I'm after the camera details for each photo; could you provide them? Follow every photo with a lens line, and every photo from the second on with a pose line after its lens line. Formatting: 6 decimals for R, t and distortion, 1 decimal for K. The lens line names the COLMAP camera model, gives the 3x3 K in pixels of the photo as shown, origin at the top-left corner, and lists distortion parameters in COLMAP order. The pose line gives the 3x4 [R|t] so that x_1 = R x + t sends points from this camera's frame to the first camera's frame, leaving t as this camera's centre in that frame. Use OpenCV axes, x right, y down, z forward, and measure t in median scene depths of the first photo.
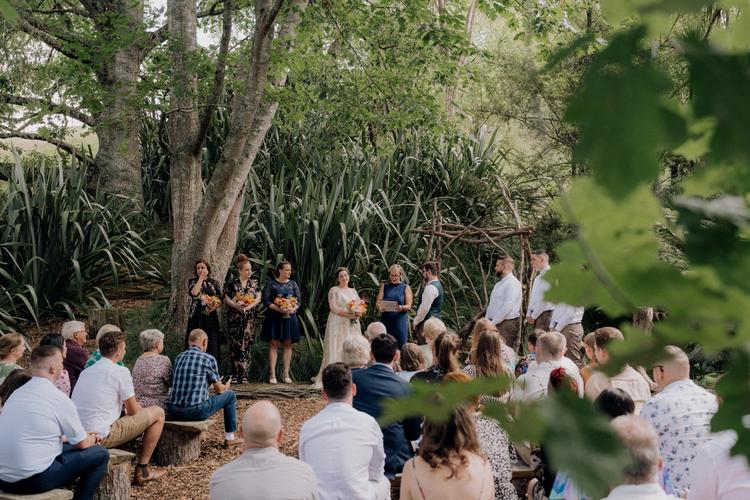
lens RADIAL K [[777.9, 0, 375.0], [0, 777.9, 250.0], [0, 0, 1]] dist [0.003613, 0.001840]
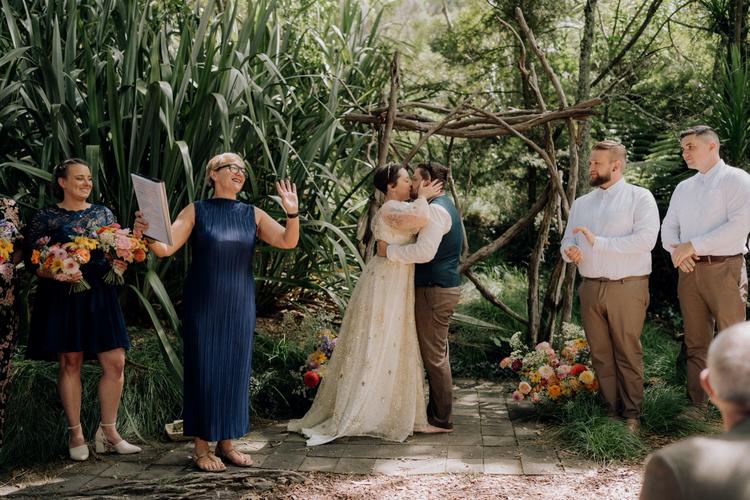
lens RADIAL K [[740.2, 0, 379.8], [0, 740.2, 246.5], [0, 0, 1]] dist [0.000706, 0.002696]
pose [[0.940141, -0.025350, 0.339842, -0.119744], [0.011285, 0.998998, 0.043299, 0.048219], [-0.340599, -0.036872, 0.939485, 0.582444]]
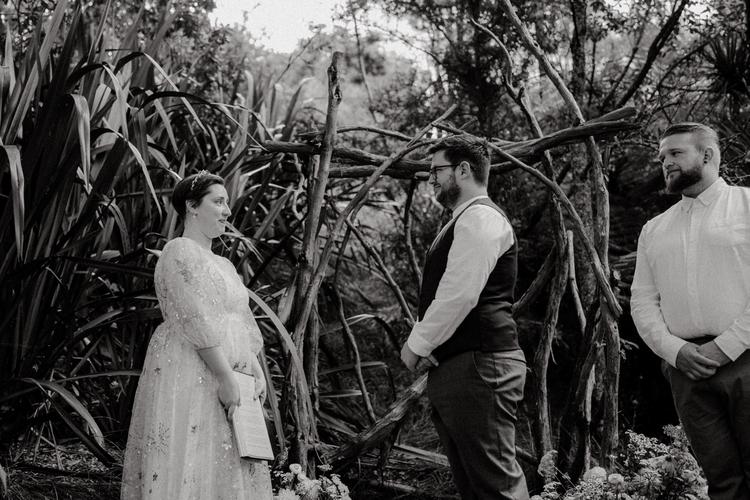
lens RADIAL K [[849.8, 0, 309.1], [0, 849.8, 213.0], [0, 0, 1]] dist [-0.011616, -0.008013]
pose [[0.930773, 0.058822, 0.360836, -0.086610], [0.015254, 0.979864, -0.199082, 0.099075], [-0.365280, 0.190804, 0.911133, 0.716031]]
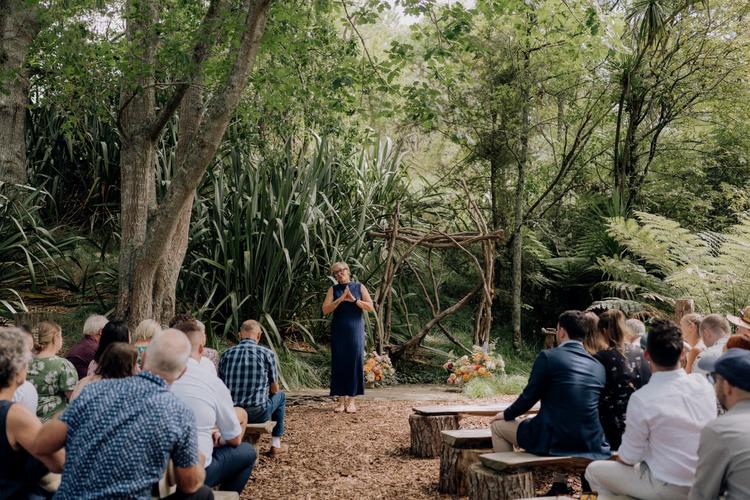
lens RADIAL K [[777.9, 0, 375.0], [0, 777.9, 250.0], [0, 0, 1]] dist [0.003613, 0.001840]
pose [[0.957030, 0.025782, 0.288842, -0.257564], [-0.013960, 0.998981, -0.042914, 0.041944], [-0.289654, 0.037037, 0.956415, 0.078057]]
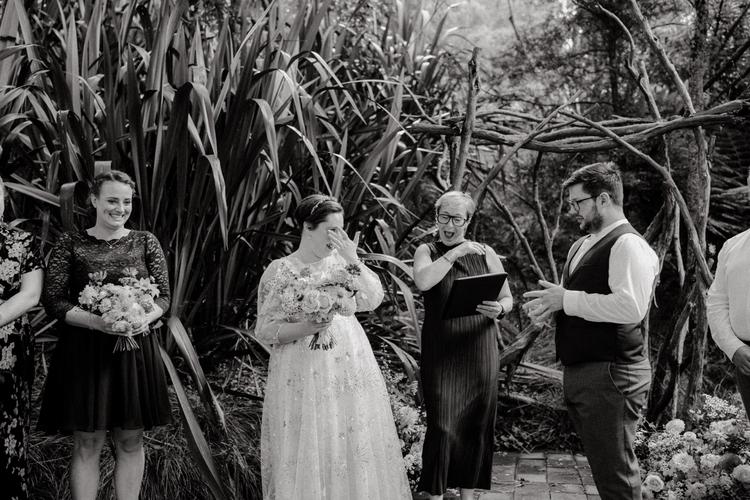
lens RADIAL K [[761.0, 0, 370.9], [0, 761.0, 239.3], [0, 0, 1]] dist [-0.009286, 0.009017]
pose [[0.964401, -0.005860, 0.264379, -0.100994], [0.005692, 0.999983, 0.001403, 0.042435], [-0.264383, 0.000152, 0.964418, 0.674326]]
